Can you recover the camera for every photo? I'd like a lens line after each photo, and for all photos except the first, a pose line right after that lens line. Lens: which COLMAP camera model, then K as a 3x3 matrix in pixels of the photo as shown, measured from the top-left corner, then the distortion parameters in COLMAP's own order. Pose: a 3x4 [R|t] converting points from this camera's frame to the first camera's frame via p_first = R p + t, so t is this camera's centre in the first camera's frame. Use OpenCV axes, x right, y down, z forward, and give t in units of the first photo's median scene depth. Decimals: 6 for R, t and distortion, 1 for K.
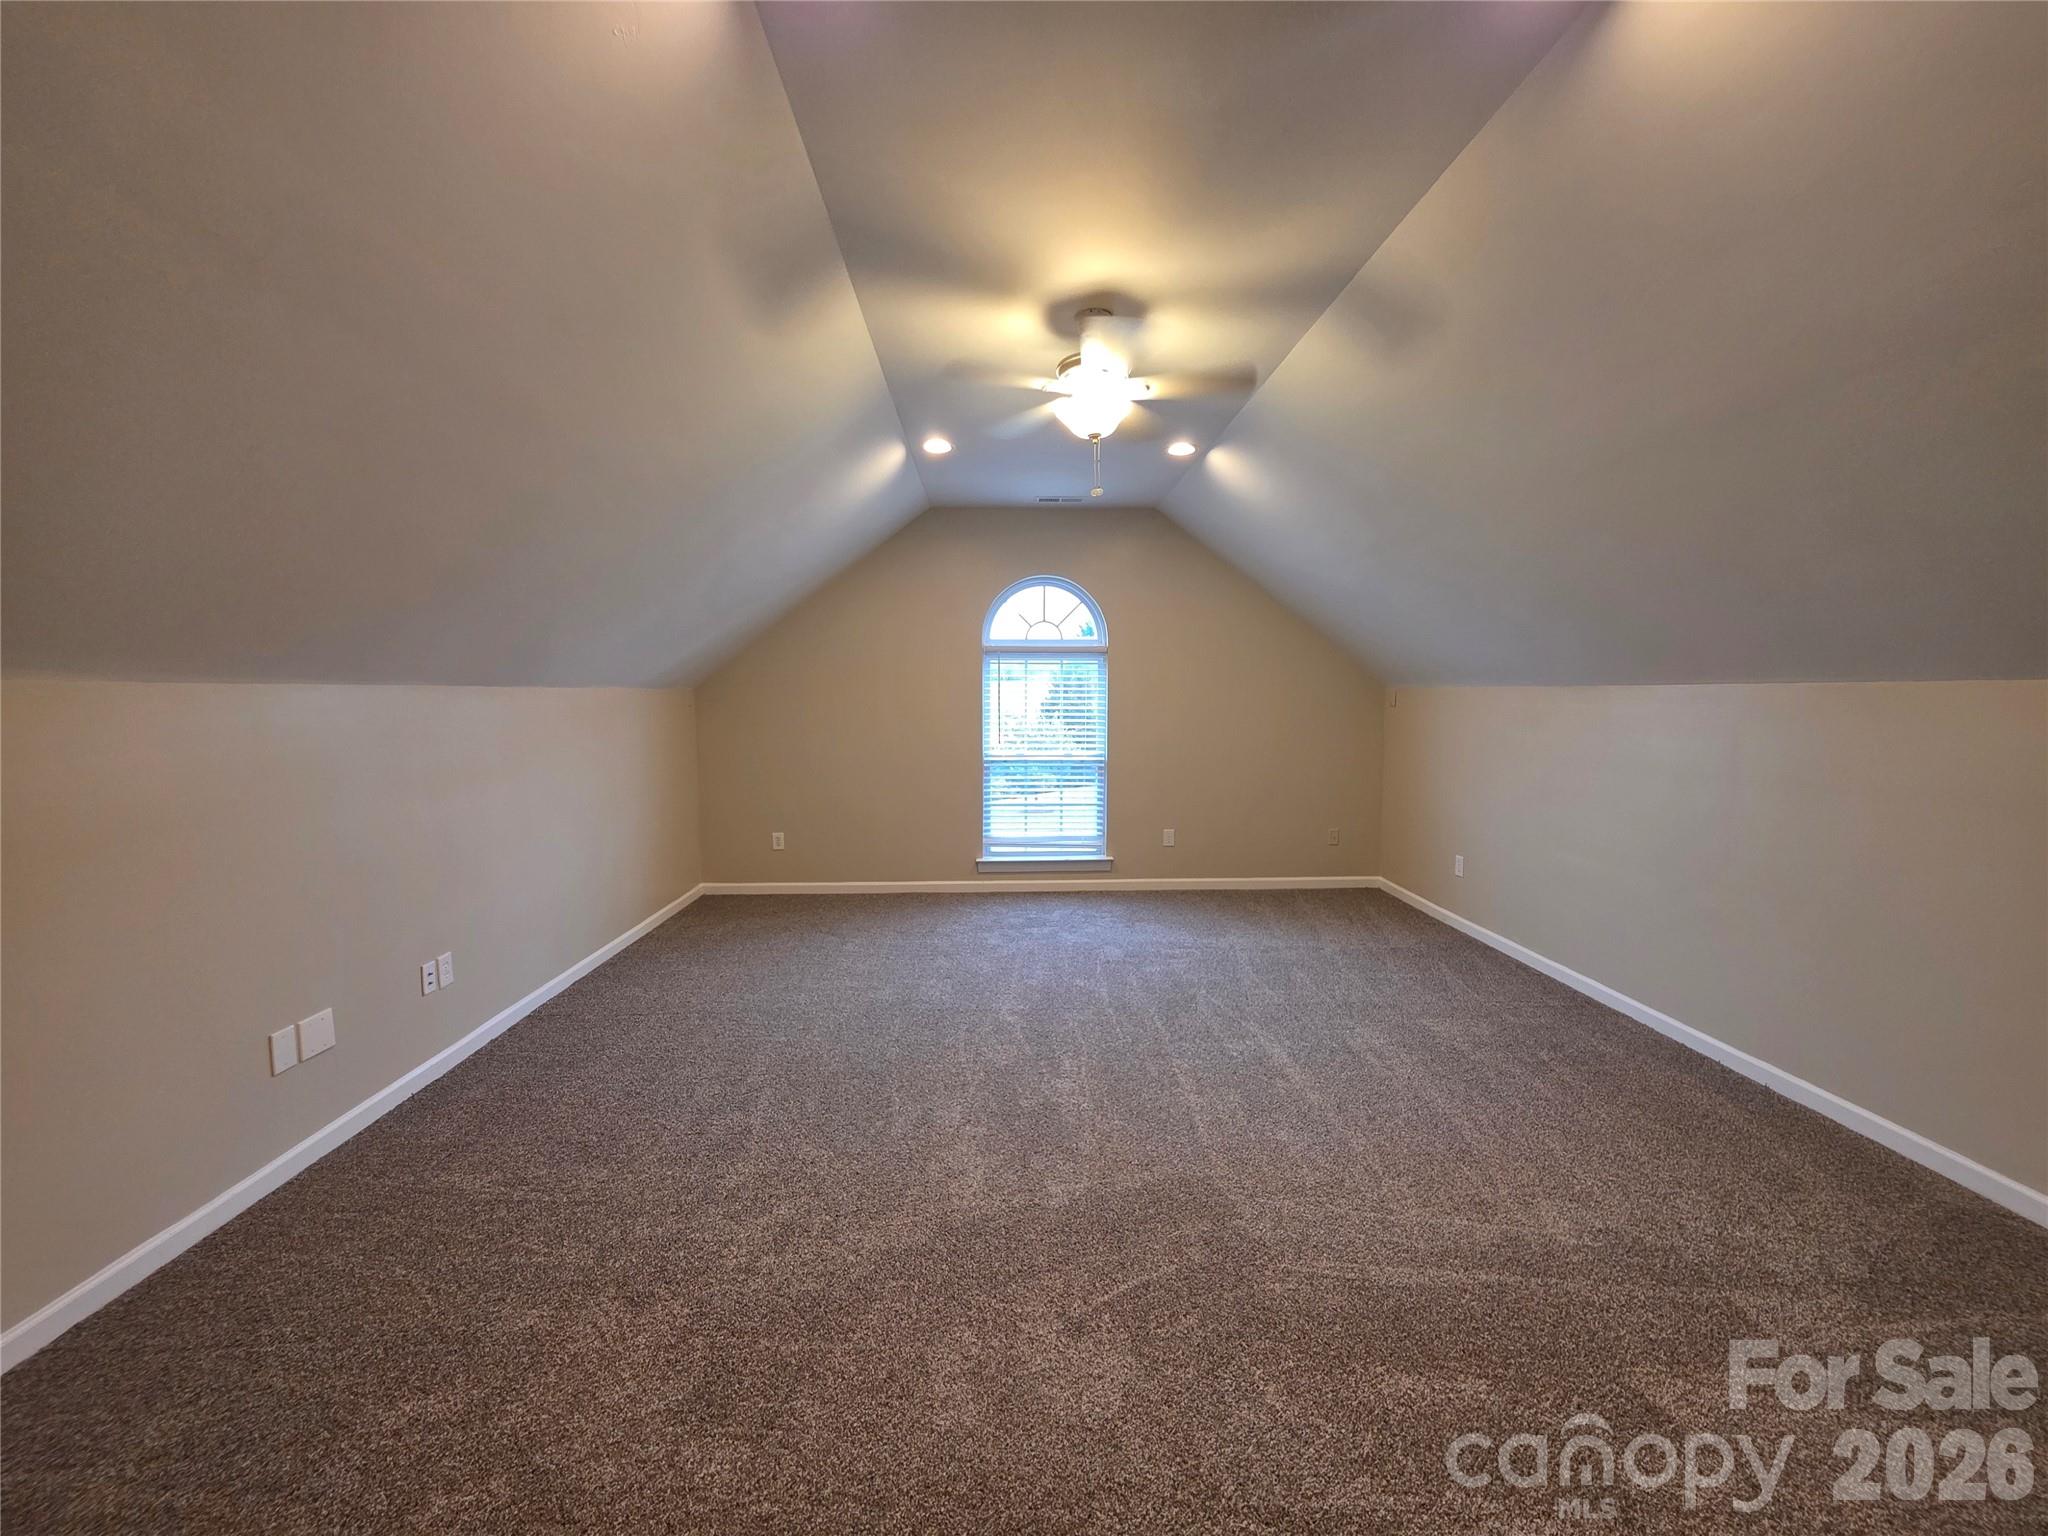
lens RADIAL K [[819.1, 0, 1023.4], [0, 819.1, 760.9], [0, 0, 1]] dist [-0.000960, 0.001243]
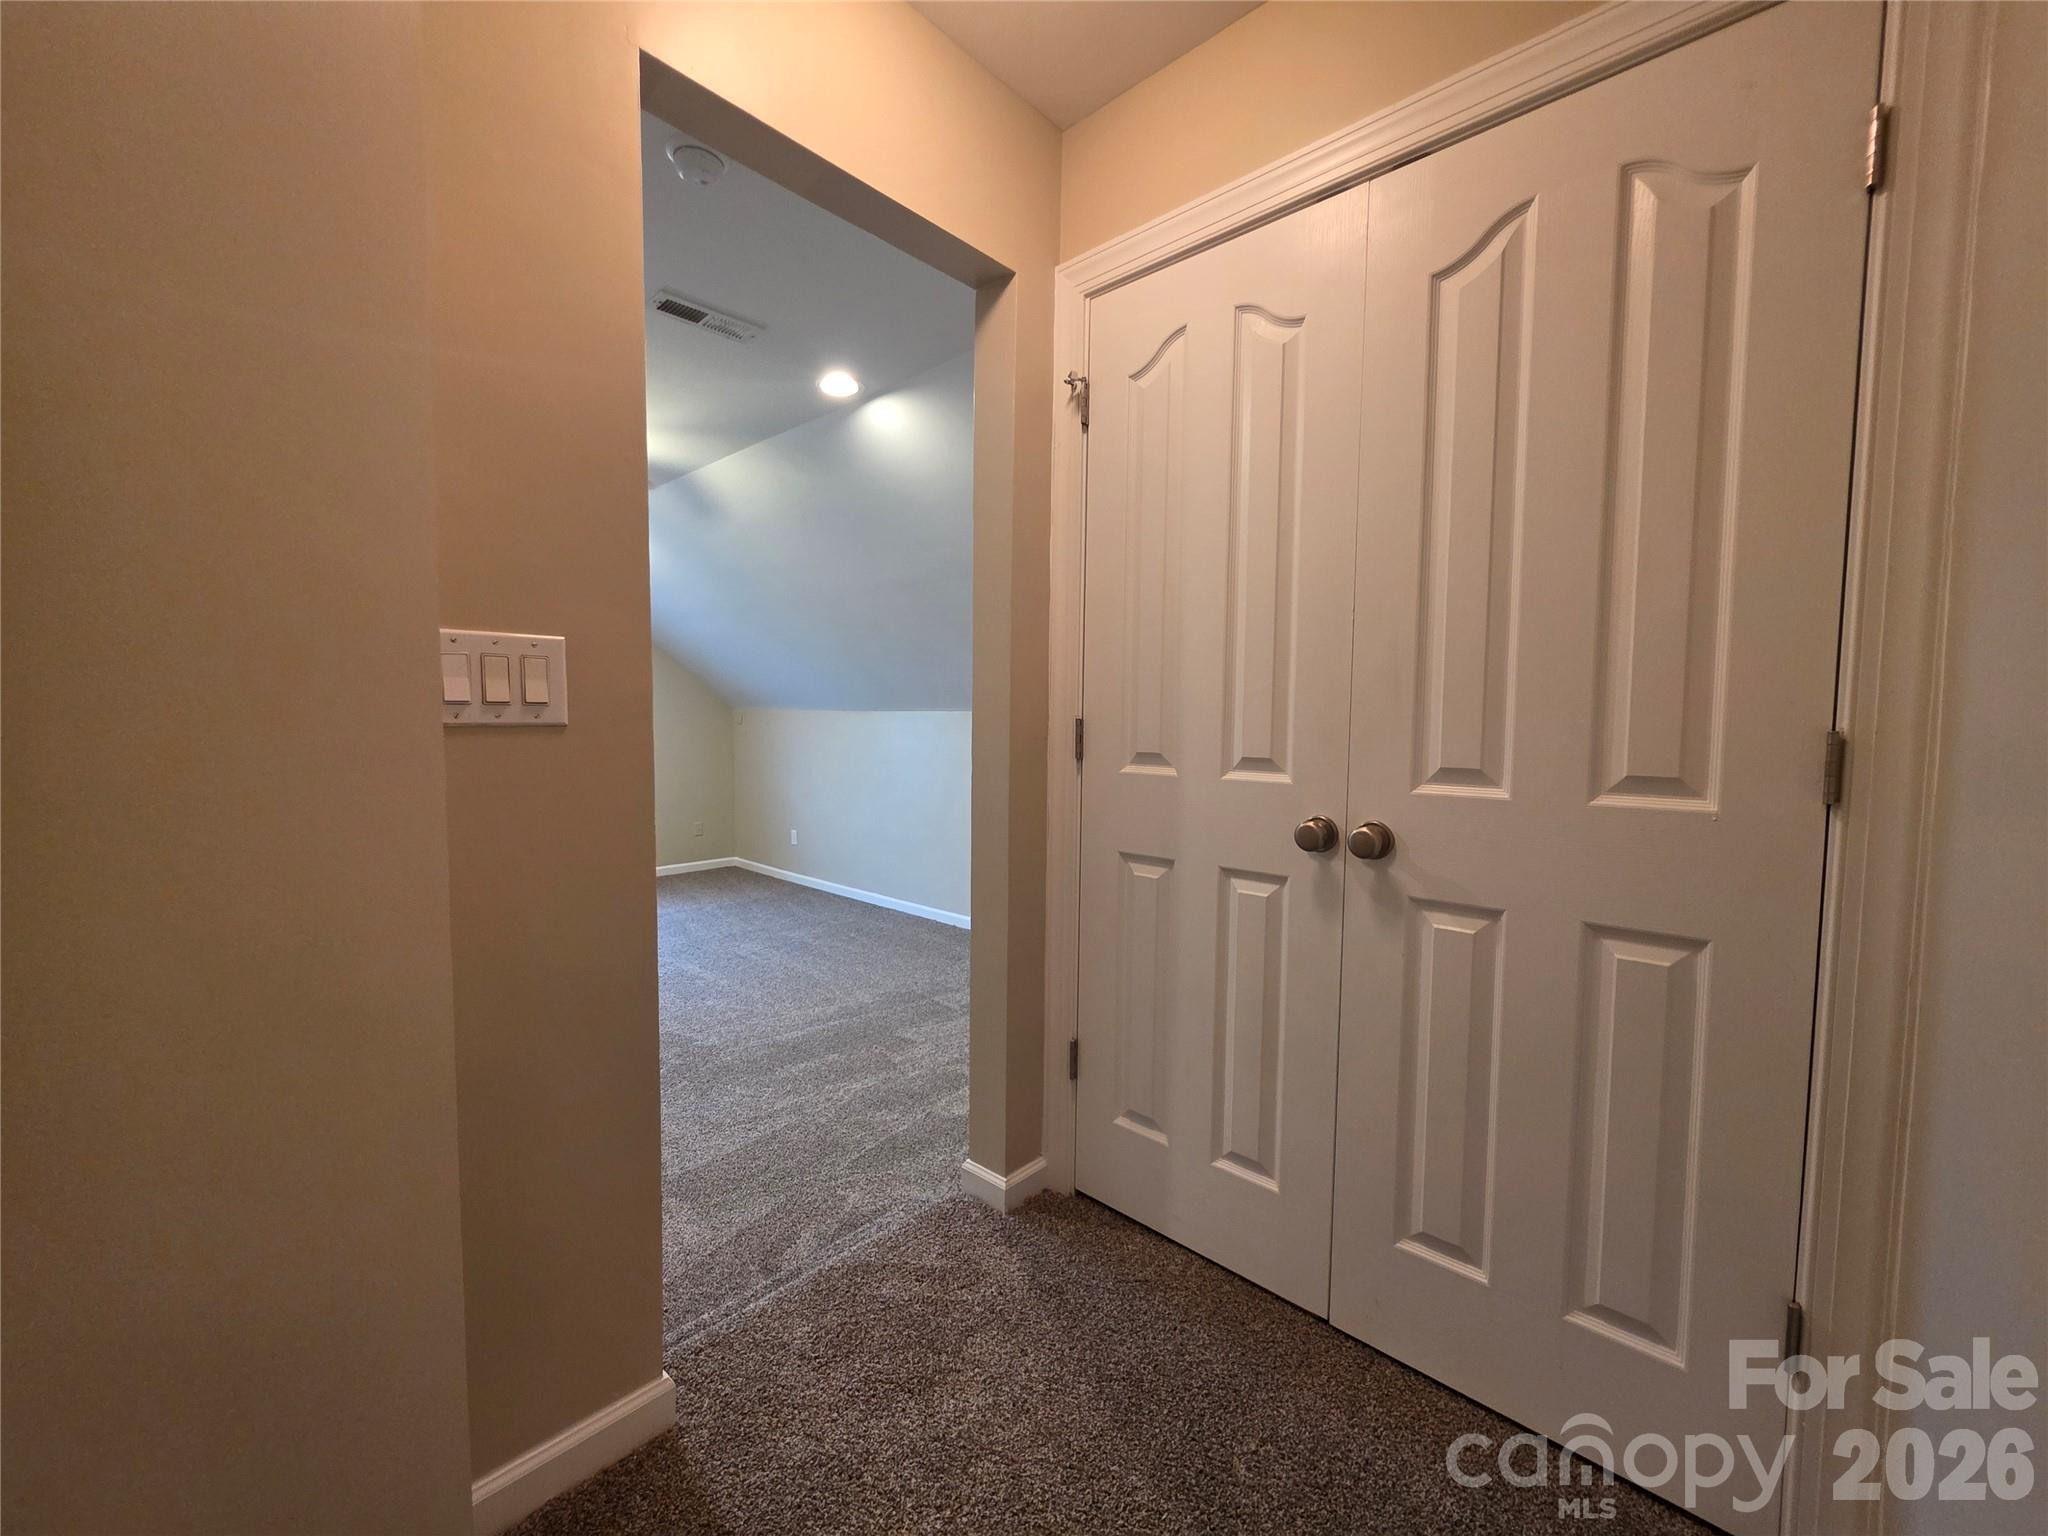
lens RADIAL K [[819.1, 0, 1023.8], [0, 819.1, 770.4], [0, 0, 1]] dist [-0.000960, 0.001243]
pose [[0.702477, -0.035657, 0.710812, -0.315183], [0.046244, 0.998920, 0.004408, 0.041731], [-0.710202, 0.029775, 0.703368, -0.462640]]
